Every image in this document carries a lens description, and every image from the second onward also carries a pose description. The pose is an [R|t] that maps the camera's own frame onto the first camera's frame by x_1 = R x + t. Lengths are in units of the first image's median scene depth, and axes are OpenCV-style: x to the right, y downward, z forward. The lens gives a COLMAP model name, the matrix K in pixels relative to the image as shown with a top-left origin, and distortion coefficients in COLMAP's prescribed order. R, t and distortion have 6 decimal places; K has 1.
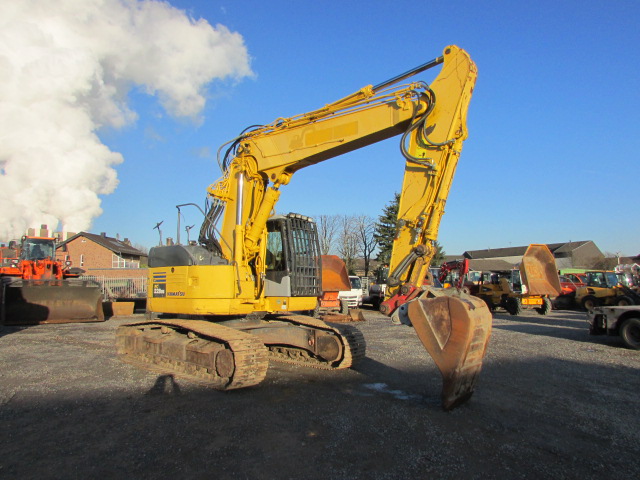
lens RADIAL K [[460.8, 0, 317.6], [0, 460.8, 236.4], [0, 0, 1]] dist [-0.026791, 0.001133]
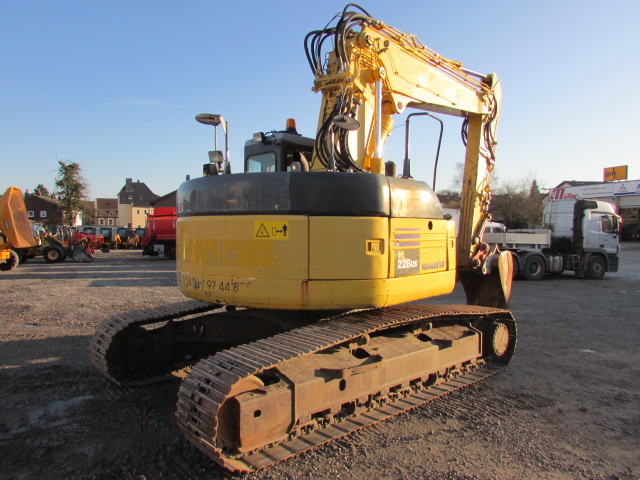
lens RADIAL K [[460.8, 0, 317.6], [0, 460.8, 236.4], [0, 0, 1]] dist [-0.026791, 0.001133]
pose [[0.058492, -0.008267, 0.998254, -0.923378], [-0.109239, 0.993908, 0.014632, 0.096421], [-0.992293, -0.109904, 0.057232, 1.131686]]
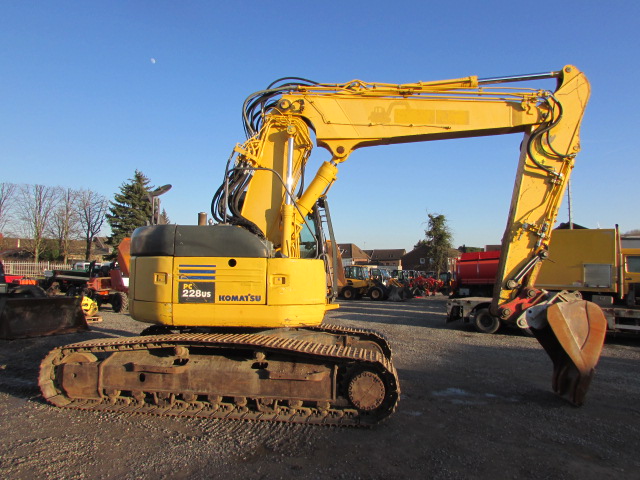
lens RADIAL K [[460.8, 0, 317.6], [0, 460.8, 236.4], [0, 0, 1]] dist [-0.026791, 0.001133]
pose [[0.788060, 0.064738, 0.612185, -0.647134], [-0.083061, 0.996543, 0.001540, 0.023786], [-0.609969, -0.052062, 0.790713, 0.401688]]
